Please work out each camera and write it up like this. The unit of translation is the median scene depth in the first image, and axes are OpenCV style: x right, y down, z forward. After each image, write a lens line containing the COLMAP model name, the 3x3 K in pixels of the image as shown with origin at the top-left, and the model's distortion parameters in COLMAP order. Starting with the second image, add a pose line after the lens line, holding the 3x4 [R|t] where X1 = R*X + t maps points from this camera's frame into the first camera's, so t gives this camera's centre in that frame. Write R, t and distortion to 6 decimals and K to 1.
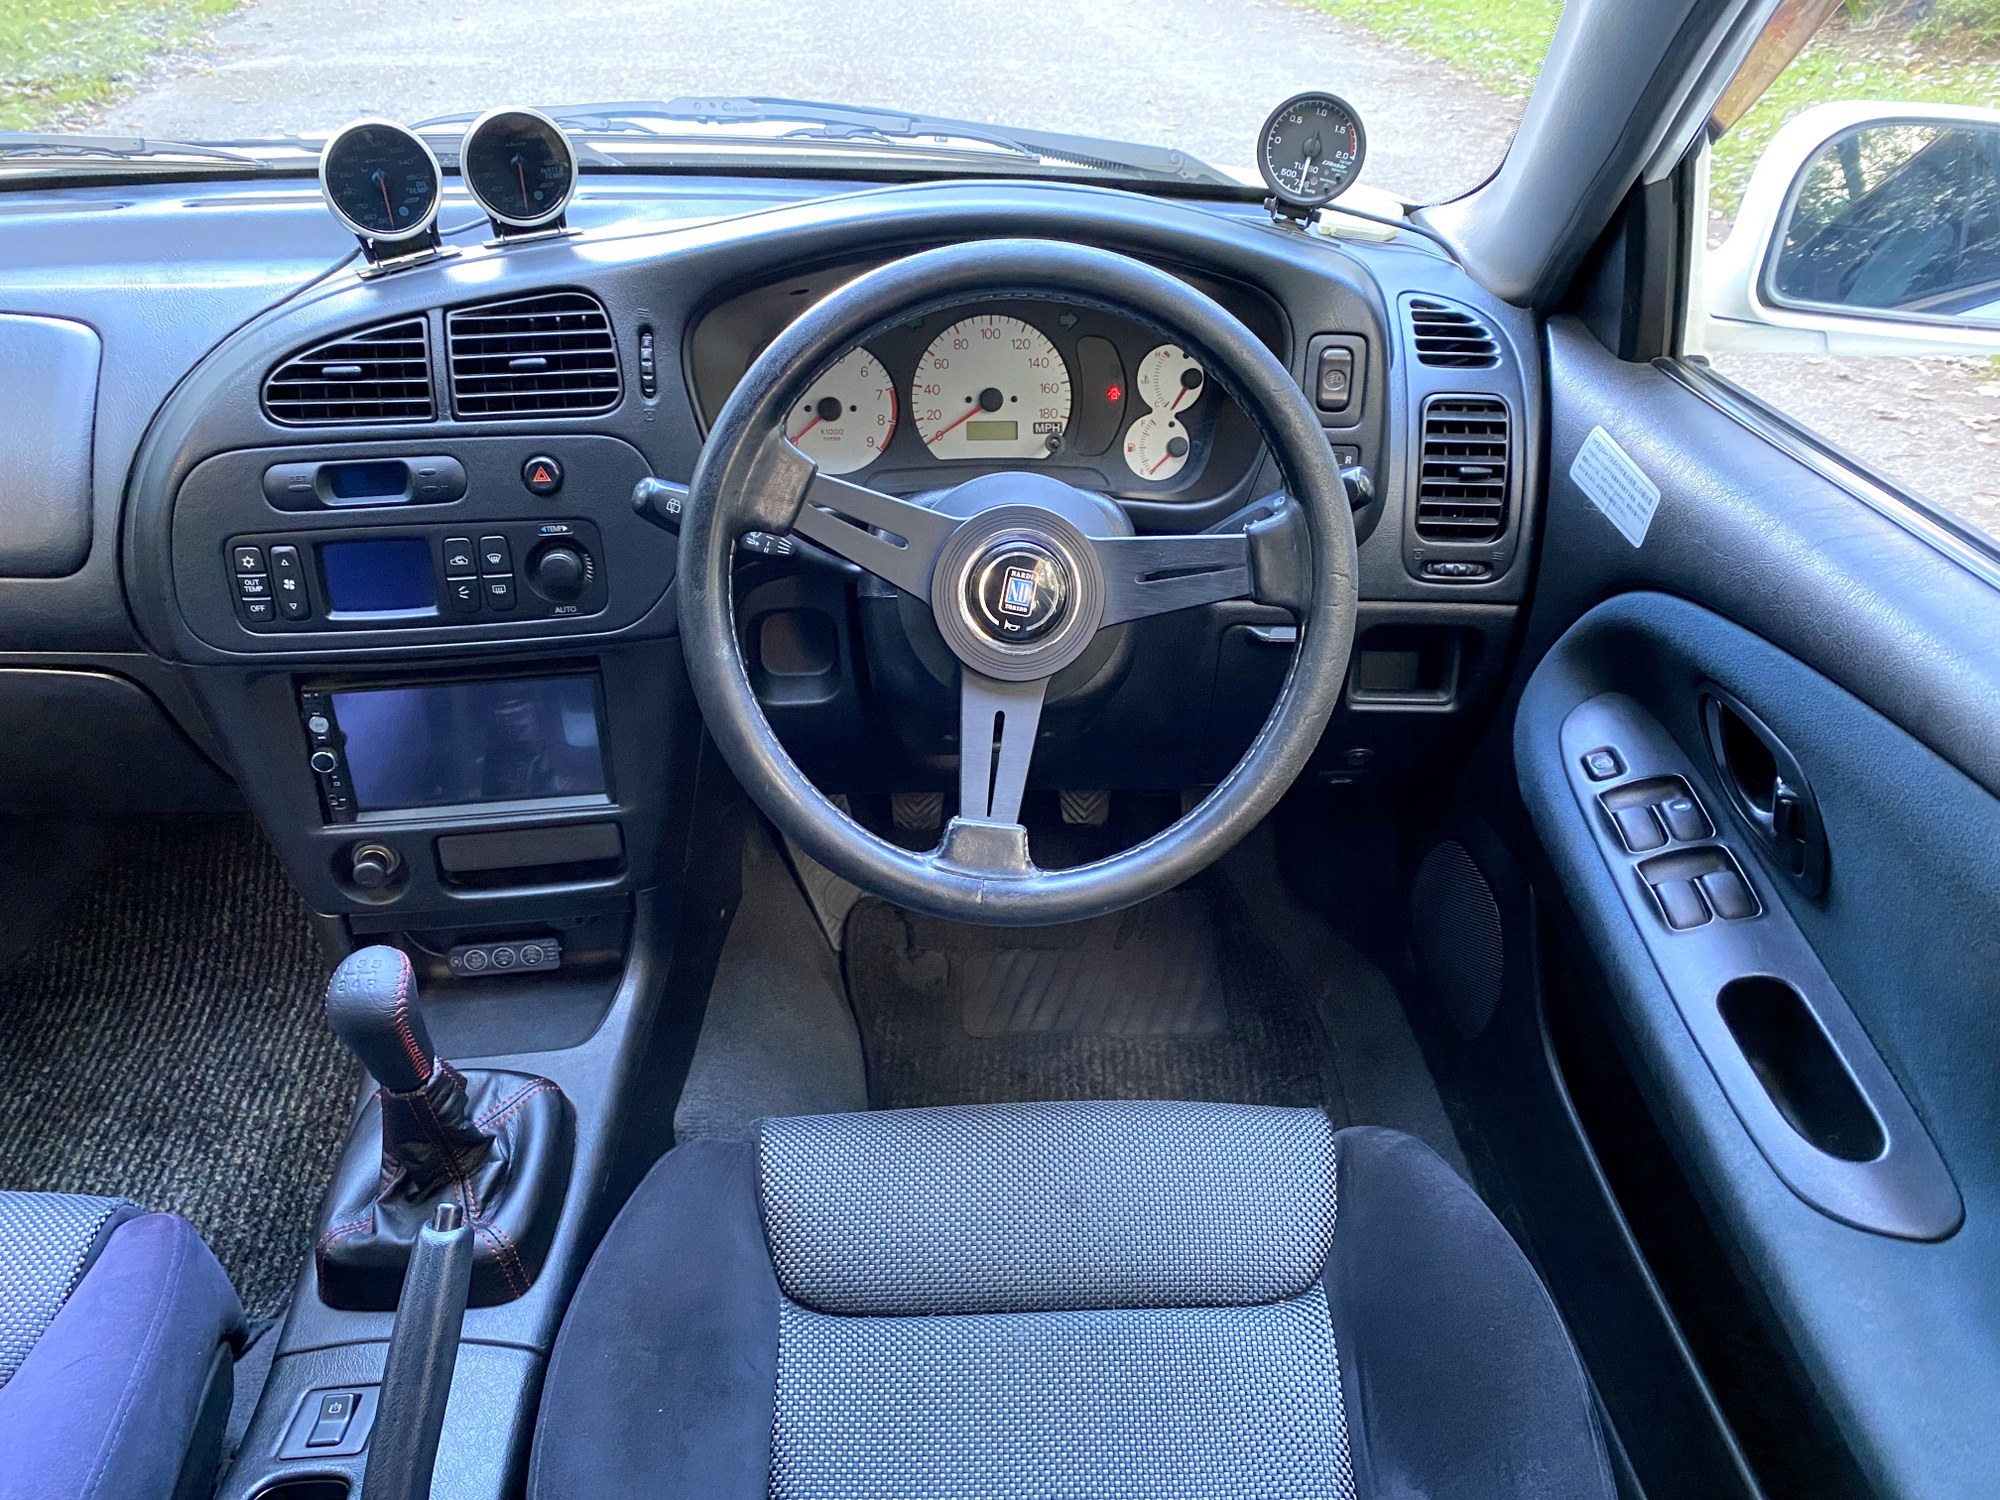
lens RADIAL K [[1506.1, 0, 992.6], [0, 1506.1, 758.5], [0, 0, 1]] dist [0.021114, -0.020157]
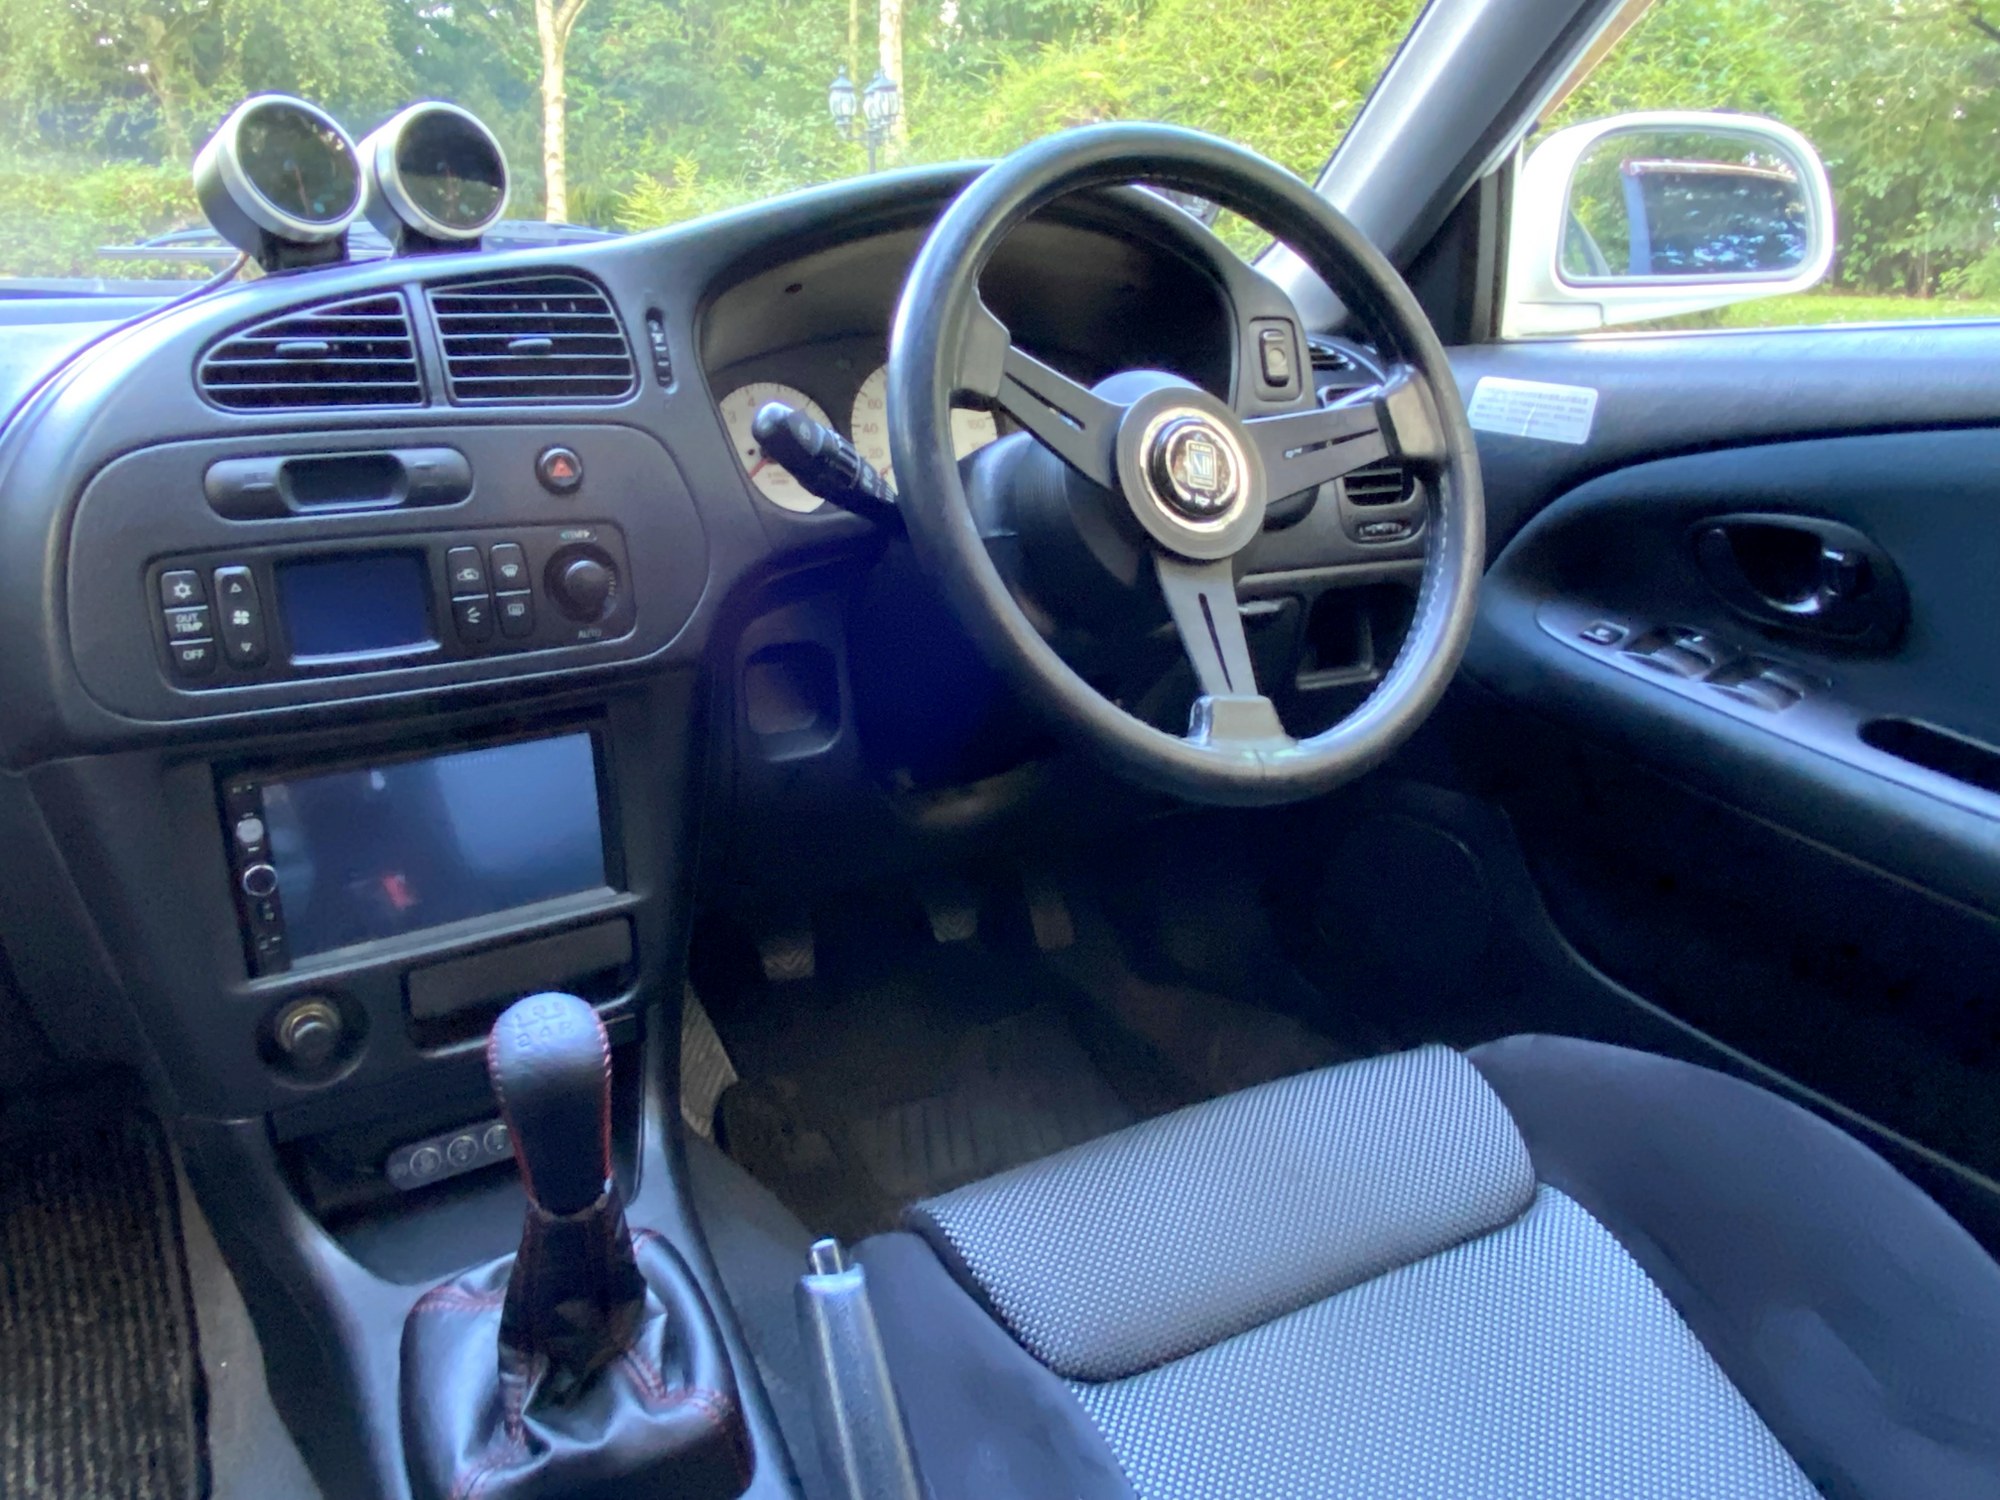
lens RADIAL K [[1369.8, 0, 973.8], [0, 1369.8, 750.8], [0, 0, 1]] dist [0.039274, -0.022827]
pose [[0.907075, -0.136514, 0.398219, -0.414775], [0.235216, 0.948875, -0.210497, 0.181034], [-0.349124, 0.284604, 0.892812, 0.266617]]
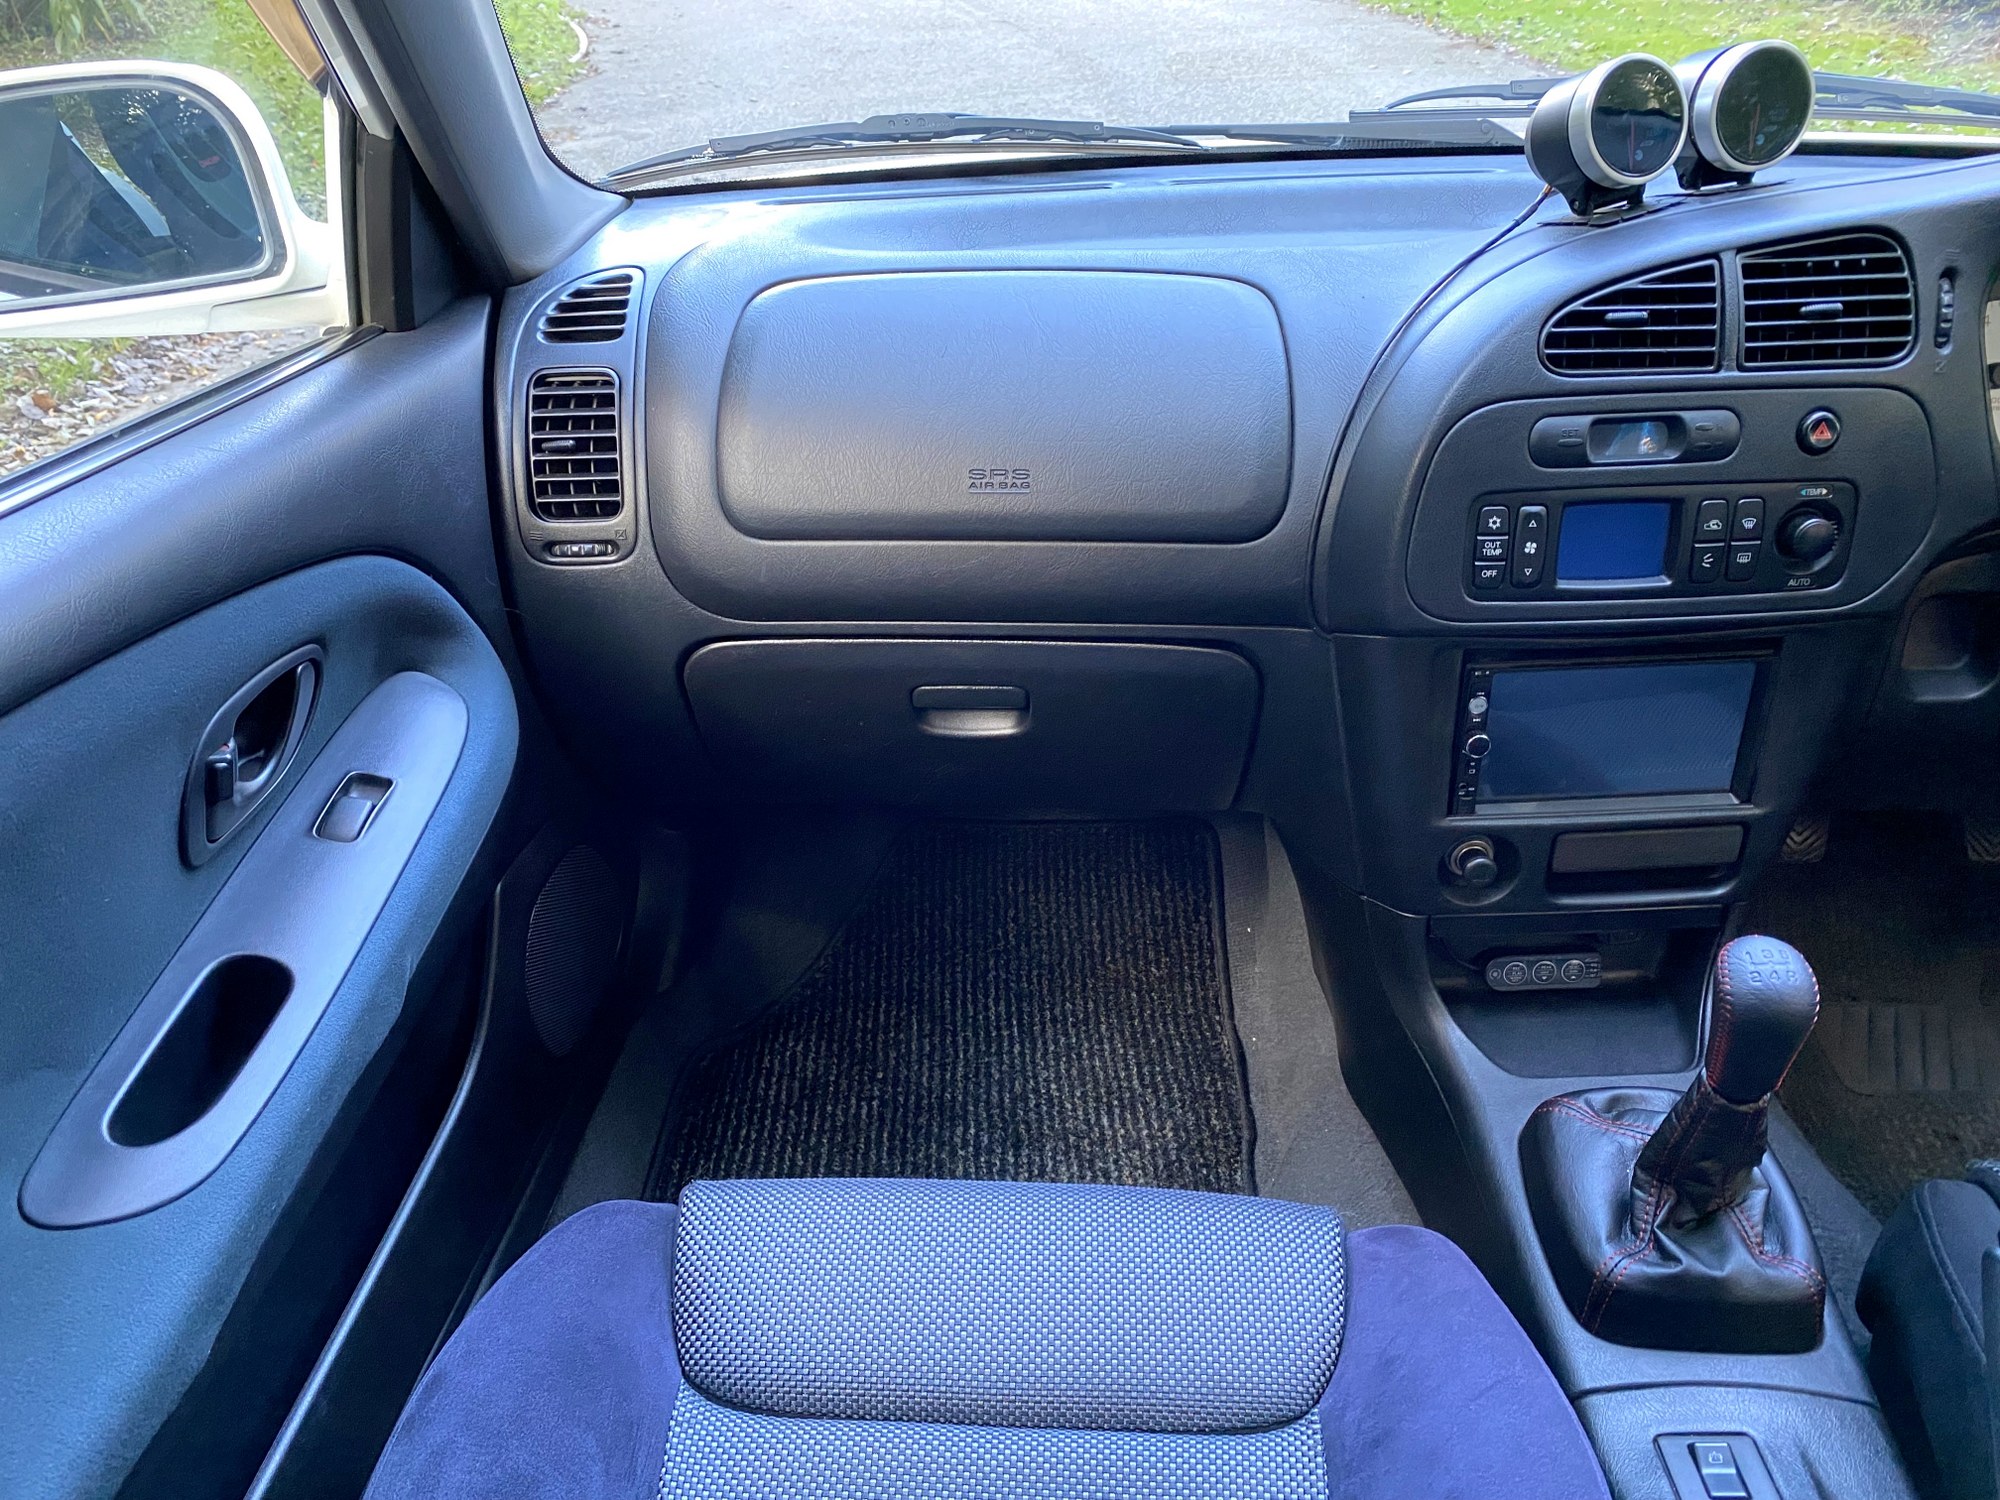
lens RADIAL K [[1506.1, 0, 1007.1], [0, 1506.1, 752.8], [0, 0, 1]] dist [0.021114, -0.020157]
pose [[0.994431, 0.027252, -0.101807, -0.683256], [-0.032407, 0.998256, -0.049334, 0.066283], [0.100285, 0.052358, 0.993580, 0.052652]]
